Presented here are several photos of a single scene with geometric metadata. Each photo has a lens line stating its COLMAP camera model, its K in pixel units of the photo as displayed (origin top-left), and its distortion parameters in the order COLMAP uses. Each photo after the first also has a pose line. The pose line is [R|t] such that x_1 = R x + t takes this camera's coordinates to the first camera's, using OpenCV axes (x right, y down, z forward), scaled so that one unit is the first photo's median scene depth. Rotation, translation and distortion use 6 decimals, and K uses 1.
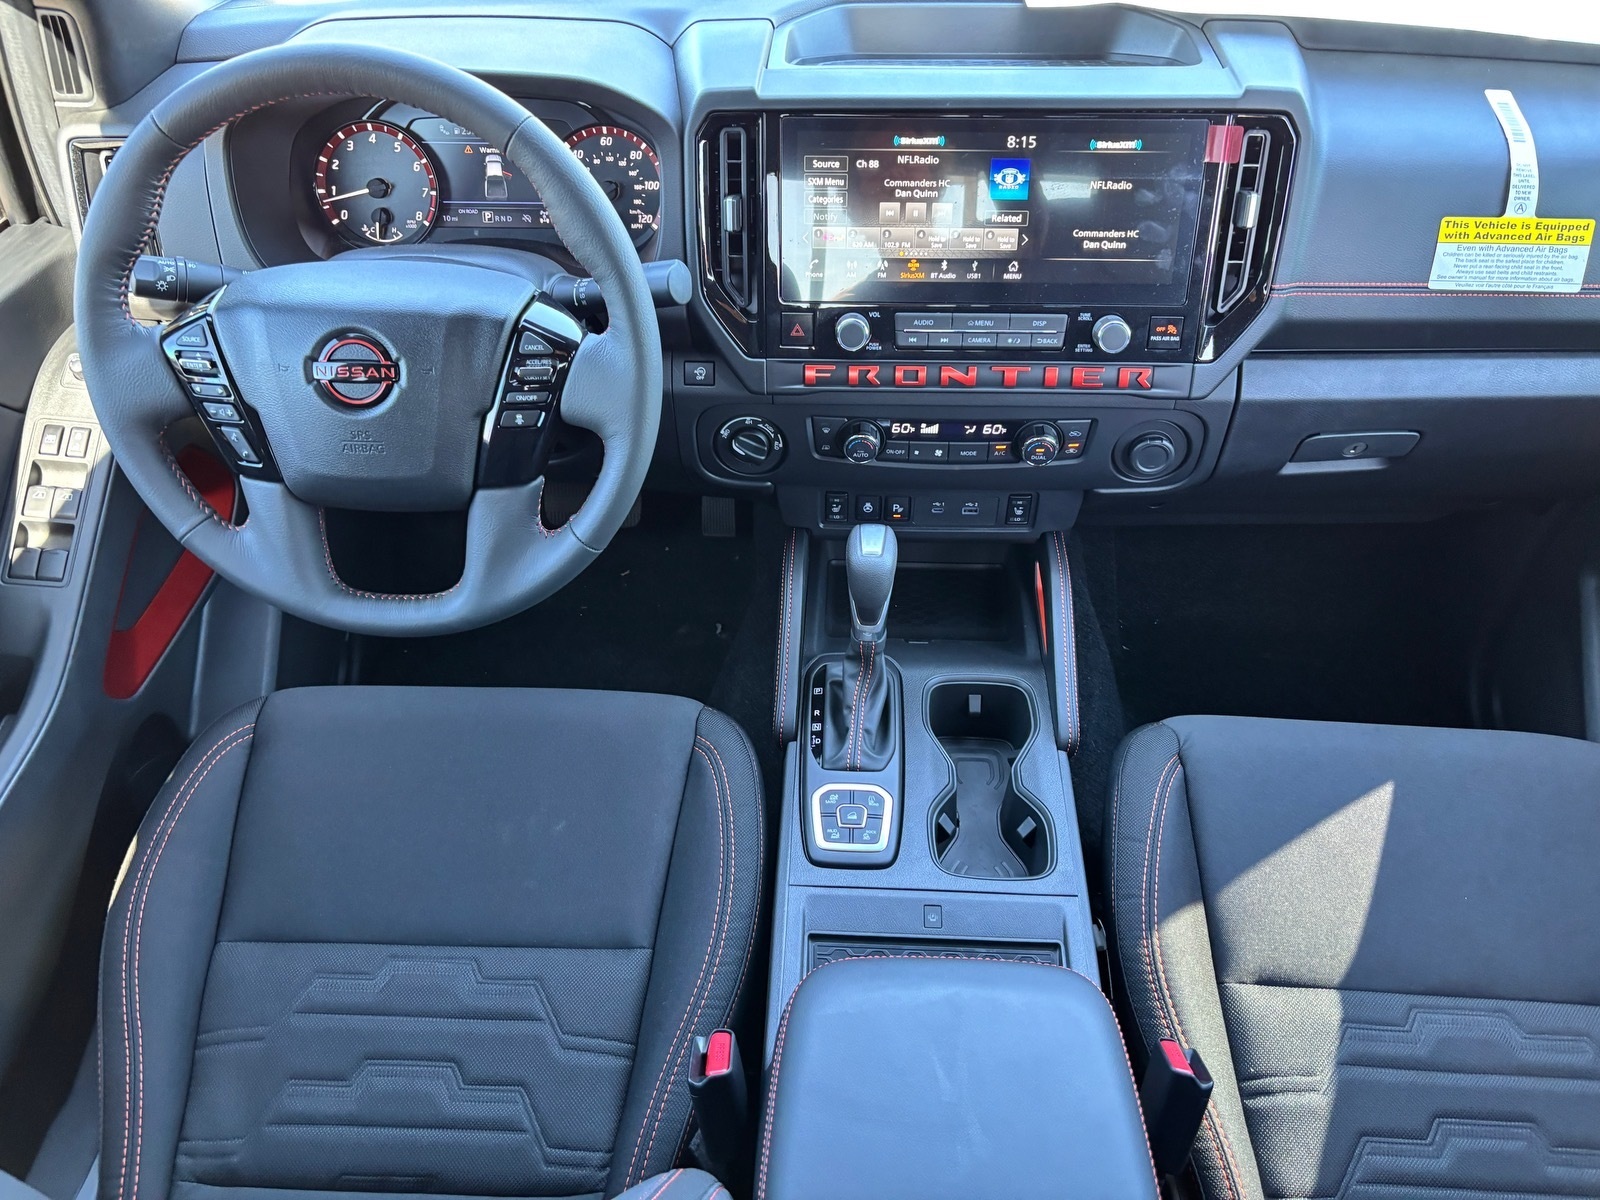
lens RADIAL K [[1236.1, 0, 800.6], [0, 1236.1, 615.7], [0, 0, 1]] dist [0.029015, -0.040977]
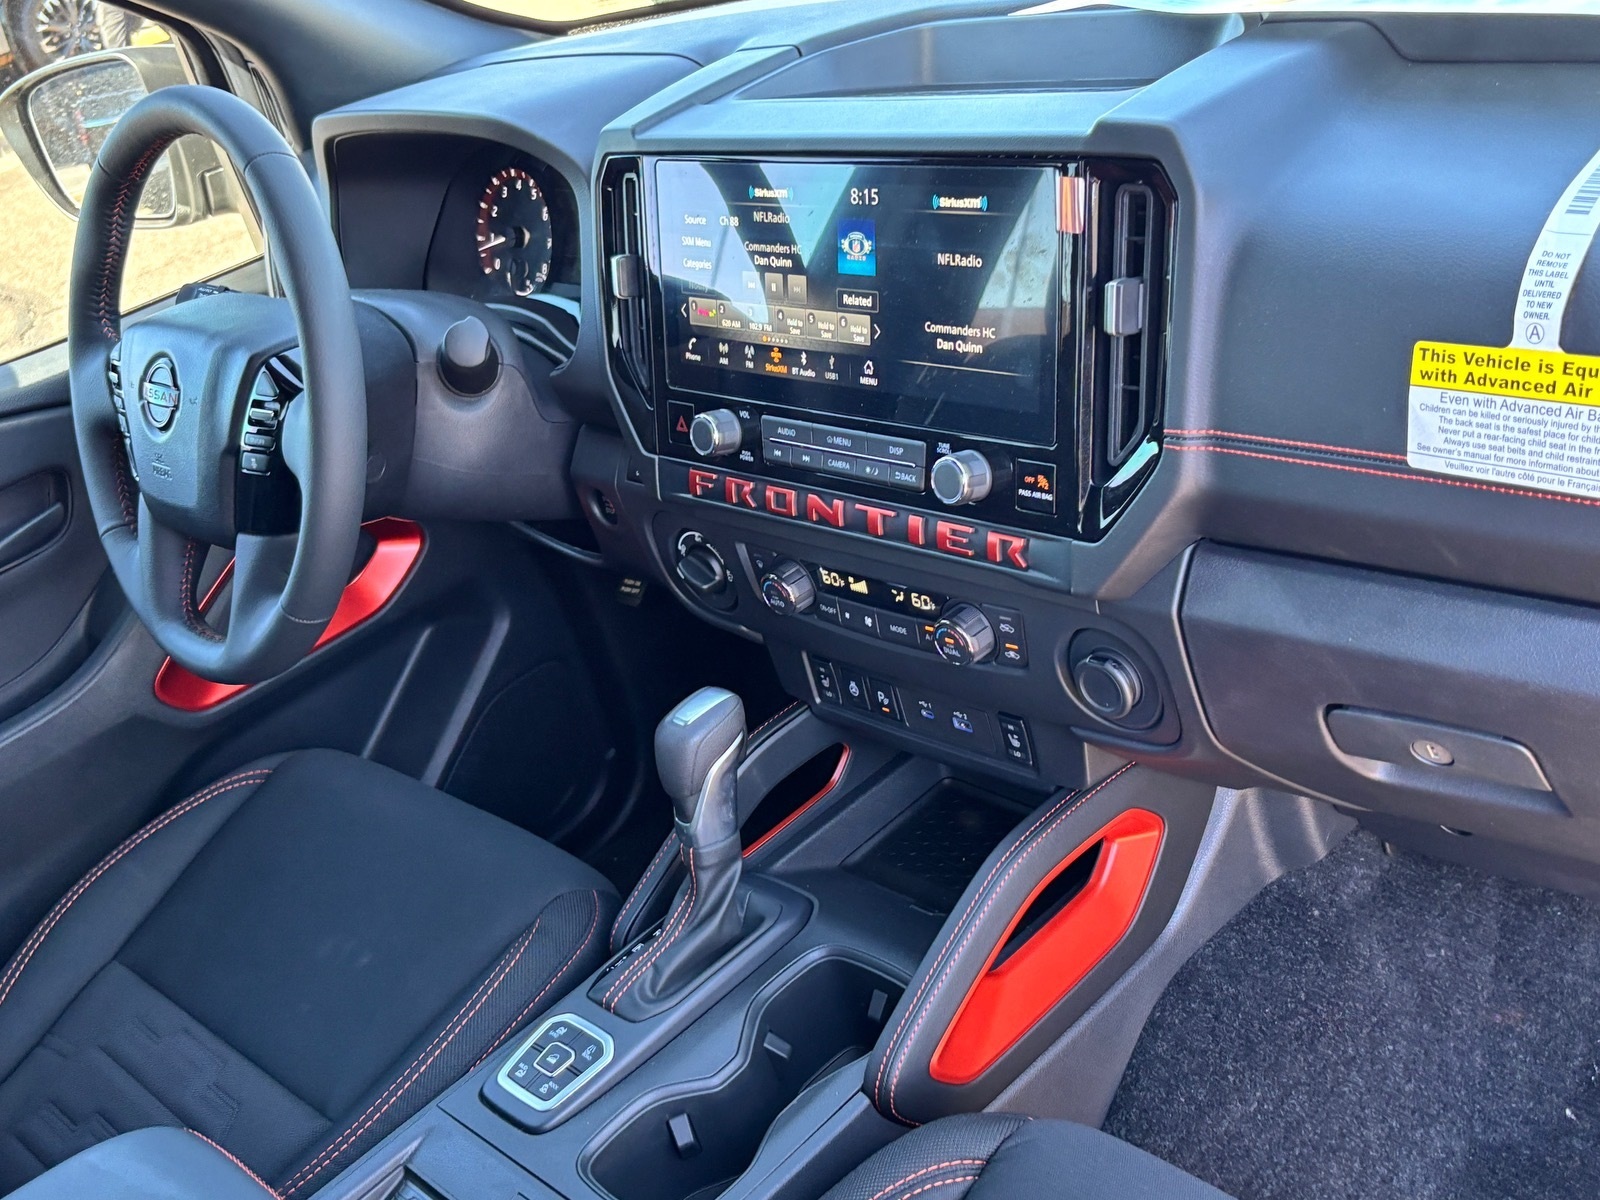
lens RADIAL K [[1827.8, 0, 810.3], [0, 1827.8, 623.9], [0, 0, 1]] dist [0.059864, 0.000000]
pose [[0.707244, 0.177850, -0.684233, 0.869698], [-0.276968, 0.960178, -0.036707, -0.091577], [0.650457, 0.215472, 0.728339, 0.245306]]
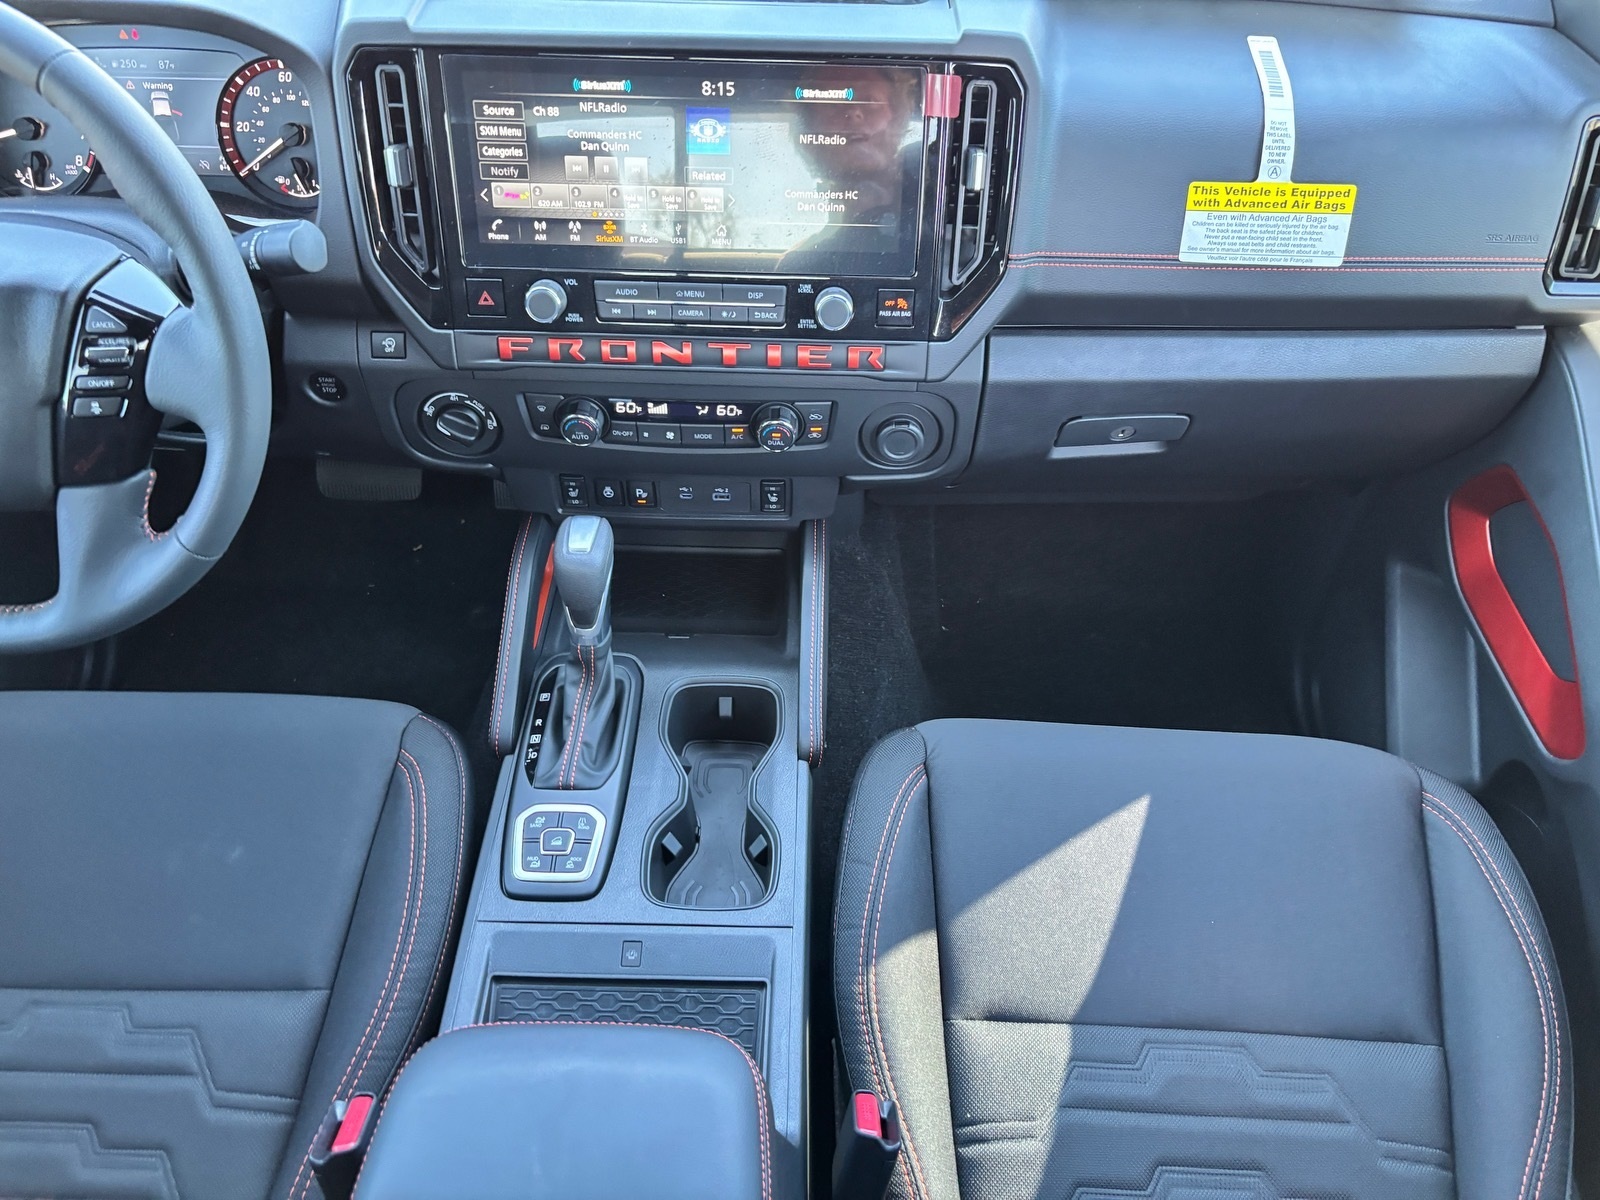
lens RADIAL K [[1236.1, 0, 821.2], [0, 1236.1, 618.6], [0, 0, 1]] dist [0.029015, -0.040977]
pose [[0.998916, -0.002997, 0.046453, 0.196684], [0.000729, 0.998811, 0.048754, -0.045818], [-0.046544, -0.048668, 0.997730, 0.093058]]
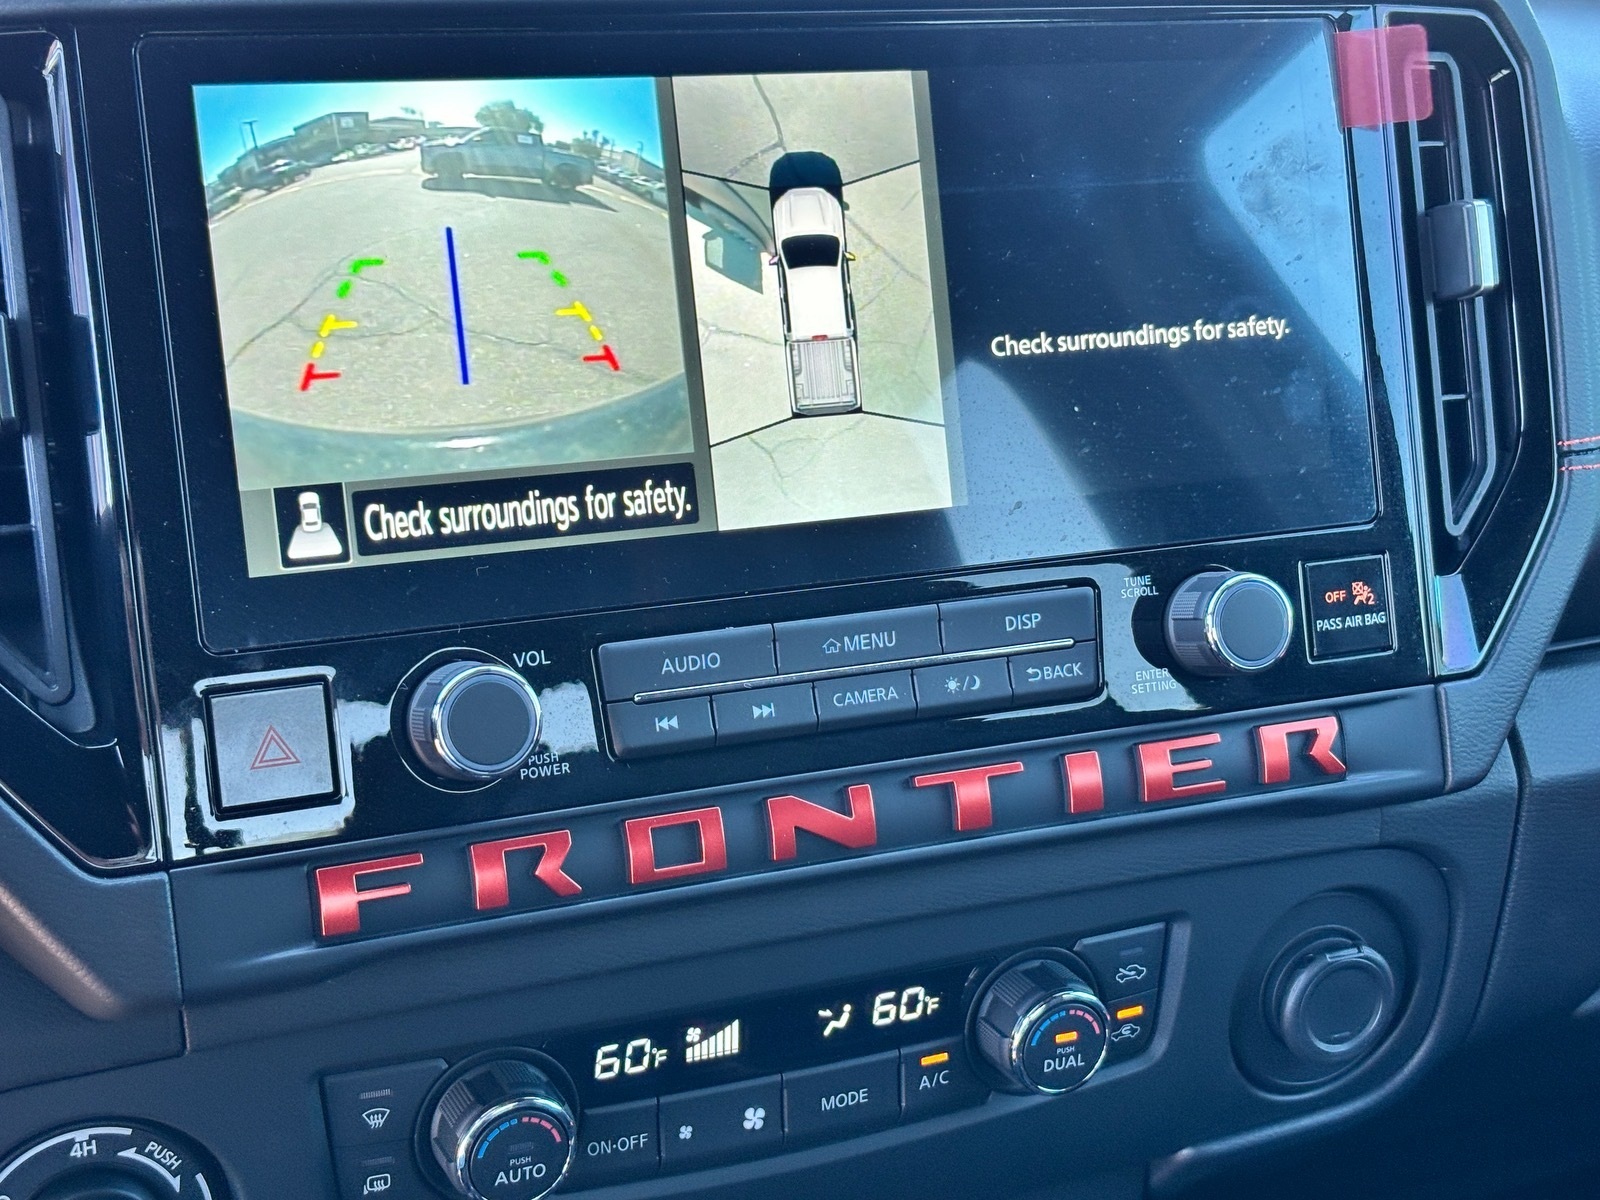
lens RADIAL K [[2461.0, 0, 787.8], [0, 2461.0, 618.4], [0, 0, 1]] dist [0.148175, 0.000000]
pose [[0.891149, -0.109396, 0.440325, -0.141986], [0.286119, 0.888695, -0.358269, -0.025117], [-0.352122, 0.445256, 0.823260, 0.493004]]
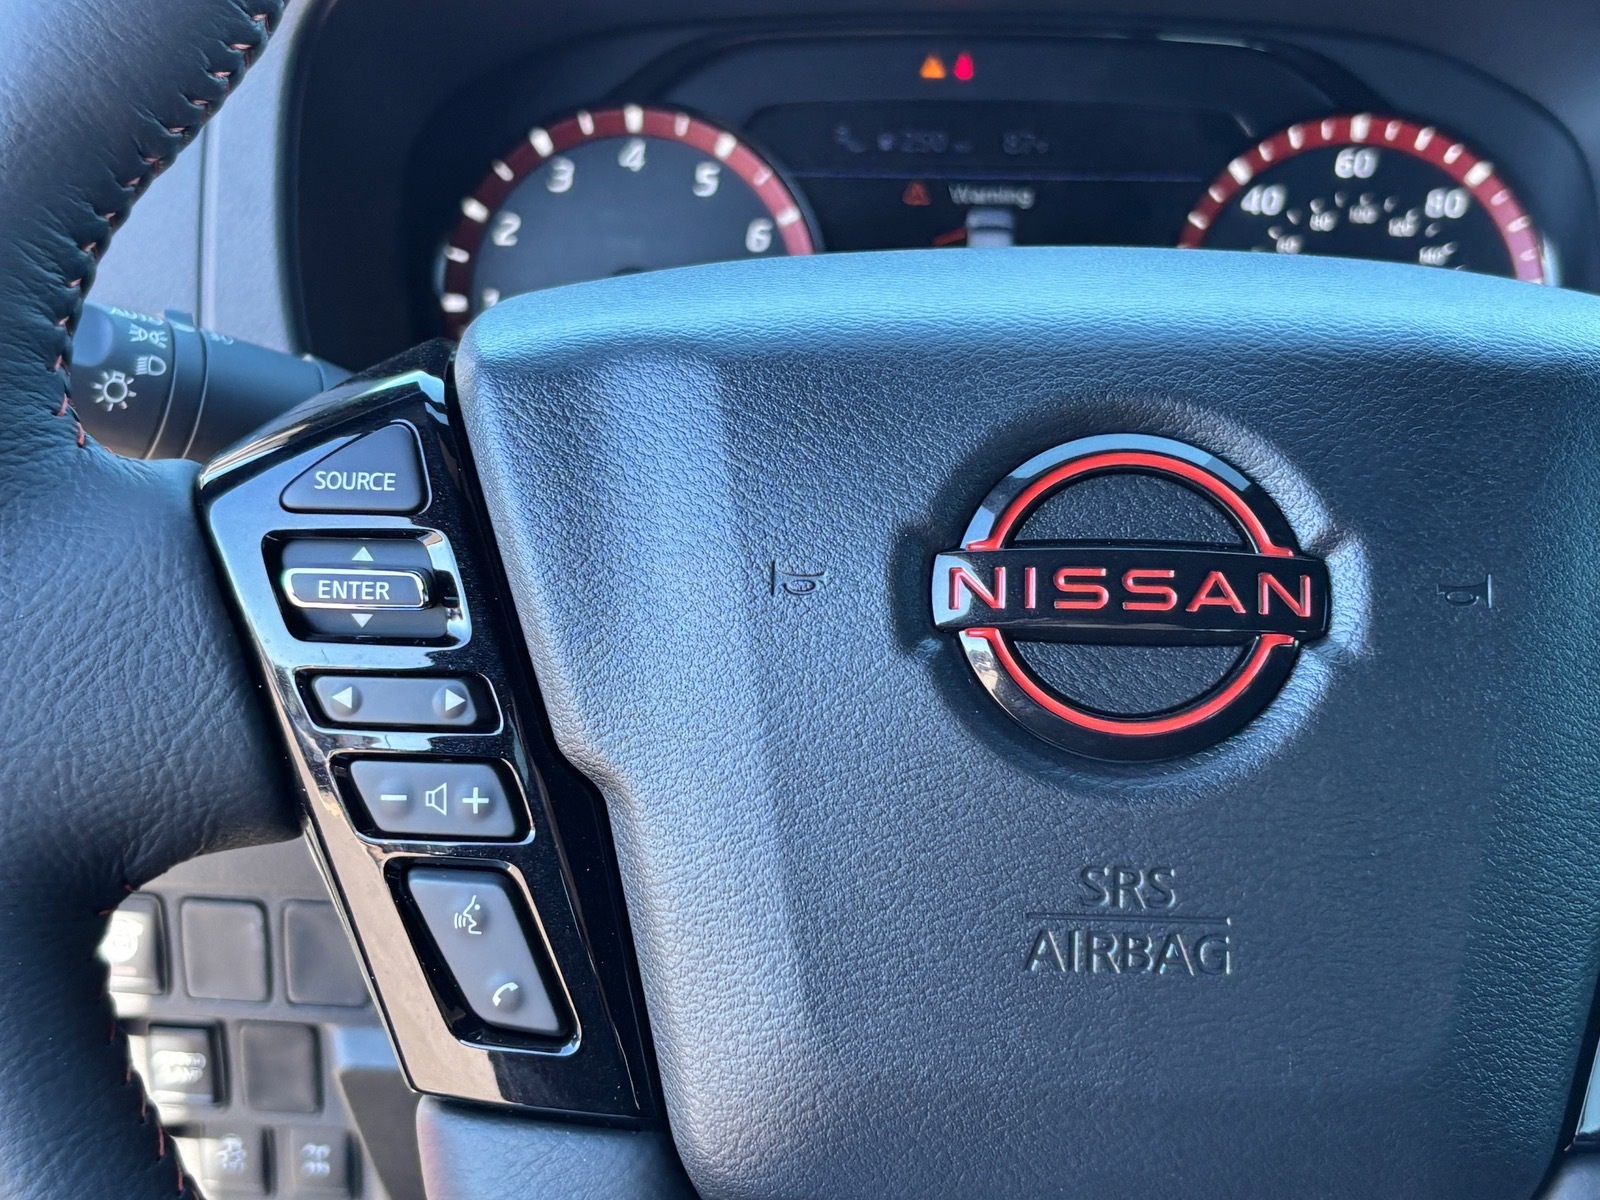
lens RADIAL K [[2442.2, 0, 795.6], [0, 2442.2, 610.8], [0, 0, 1]] dist [0.082934, 0.000000]
pose [[0.999404, 0.009944, 0.033046, -0.354120], [0.003984, 0.917940, -0.396700, -0.018204], [-0.034279, 0.396595, 0.917353, 0.496319]]
